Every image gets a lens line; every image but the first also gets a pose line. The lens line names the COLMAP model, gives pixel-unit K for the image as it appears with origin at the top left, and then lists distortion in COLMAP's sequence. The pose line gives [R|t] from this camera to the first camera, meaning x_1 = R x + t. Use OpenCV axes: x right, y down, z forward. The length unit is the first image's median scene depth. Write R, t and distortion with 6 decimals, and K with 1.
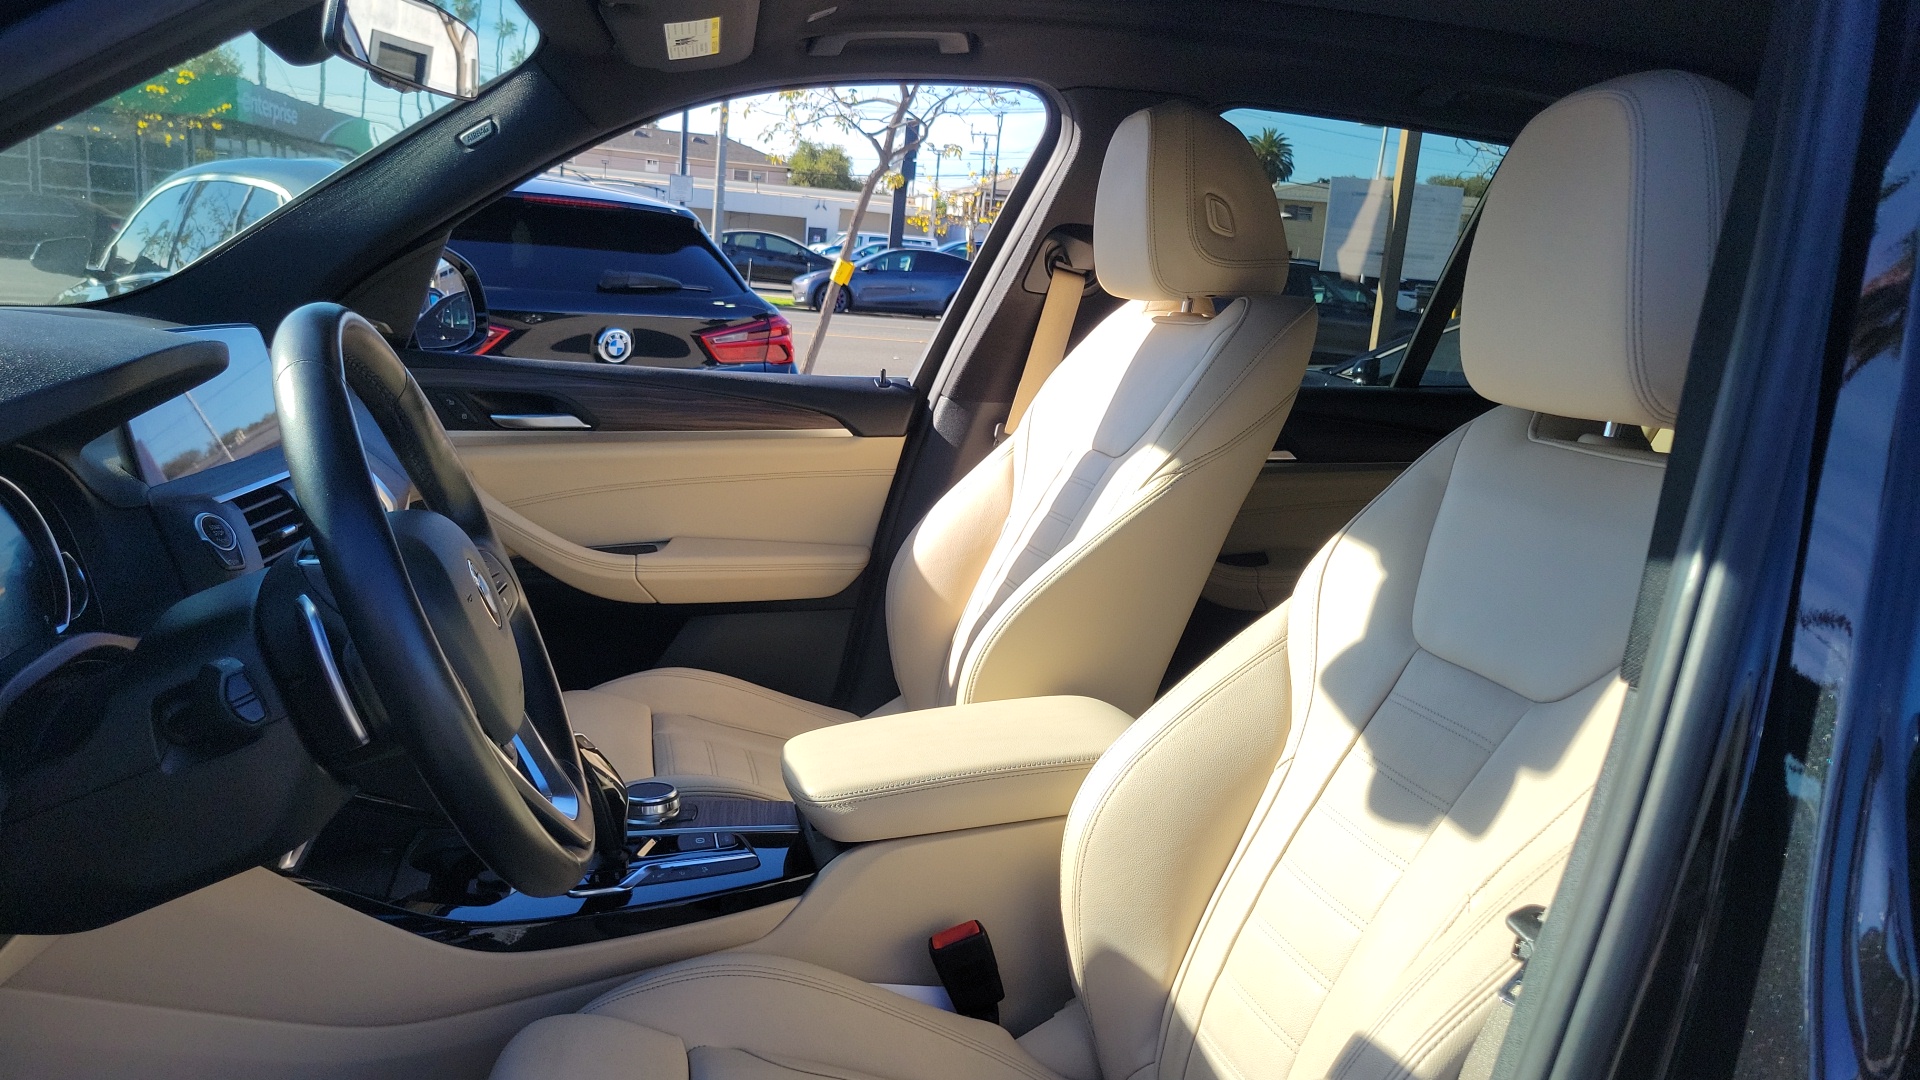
lens RADIAL K [[1463.3, 0, 960.0], [0, 1463.3, 540.0], [0, 0, 1]] dist [0.025065, -0.007205]
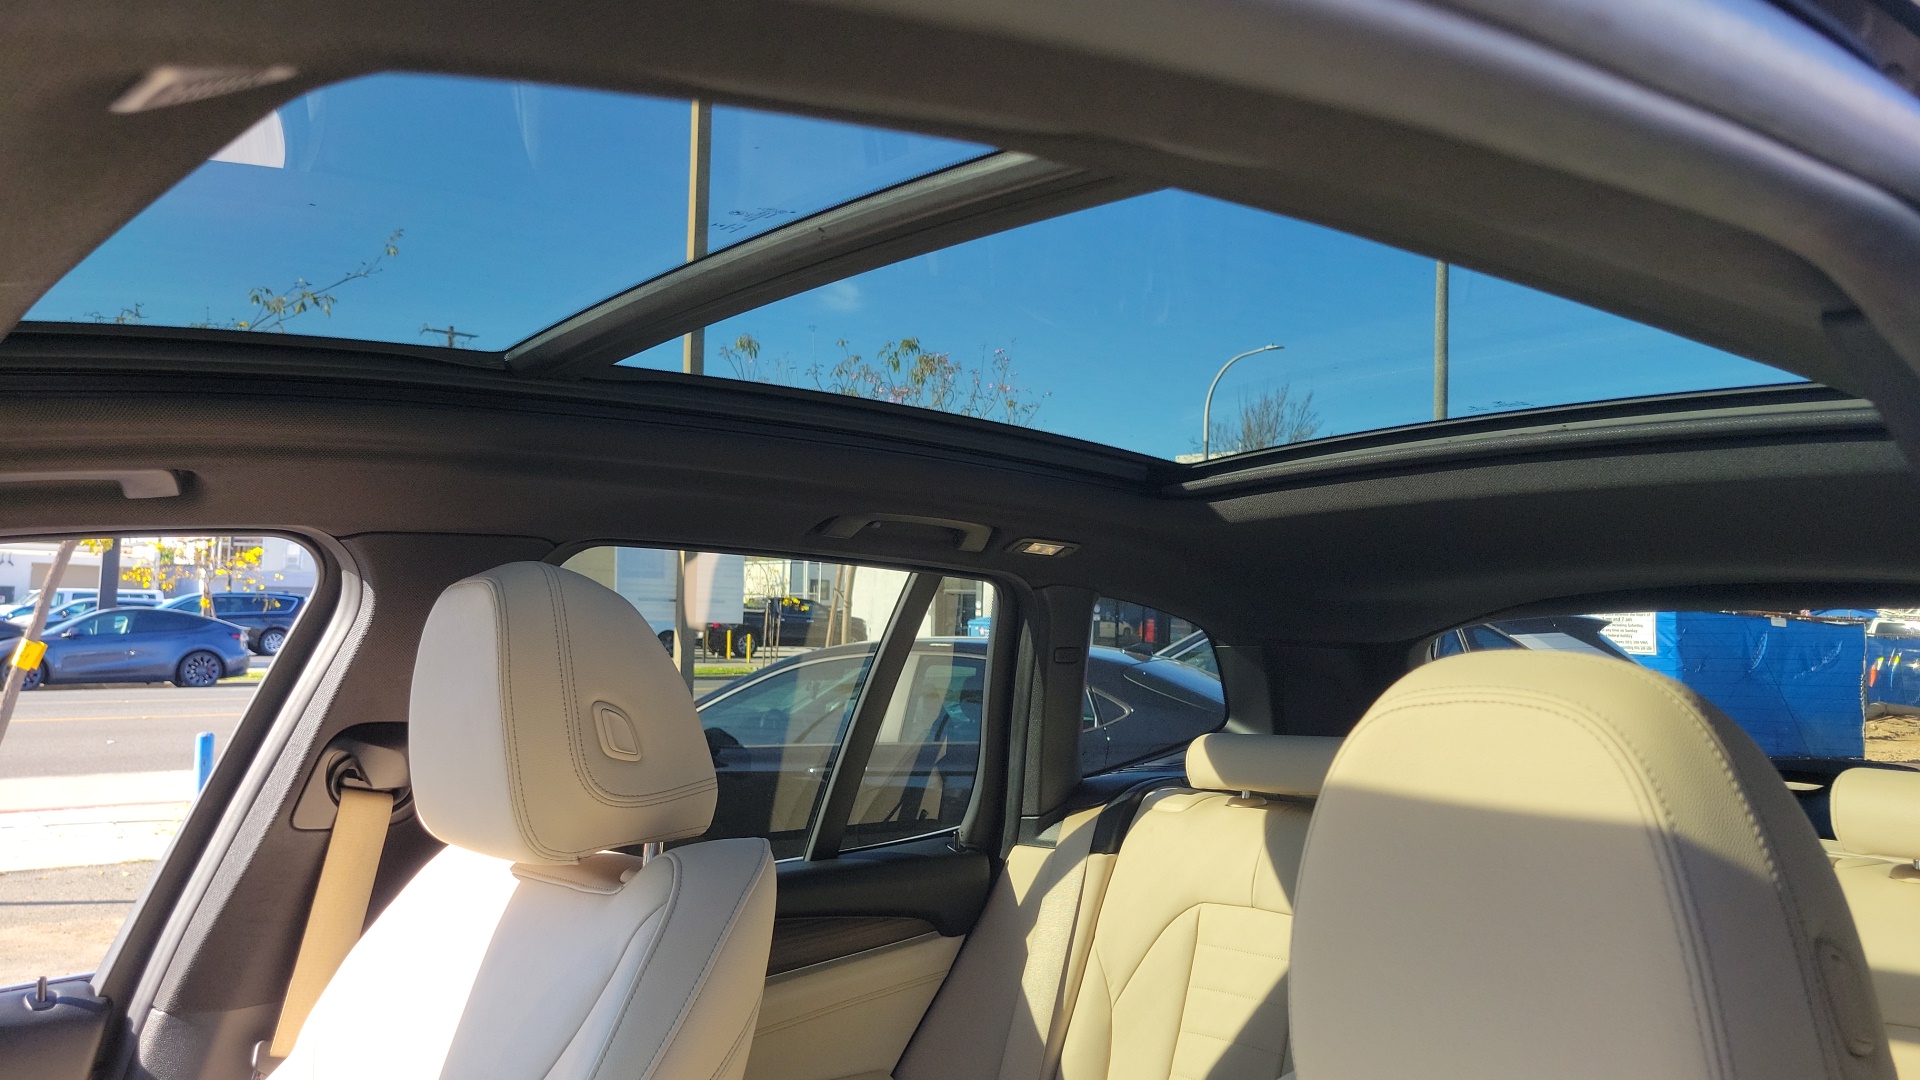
lens RADIAL K [[1463.3, 0, 960.0], [0, 1463.3, 540.0], [0, 0, 1]] dist [0.025065, -0.007205]
pose [[0.885454, -0.038455, 0.463133, 0.008168], [0.139942, 0.972377, -0.186813, -0.131312], [-0.443156, 0.230226, 0.866377, 0.272800]]
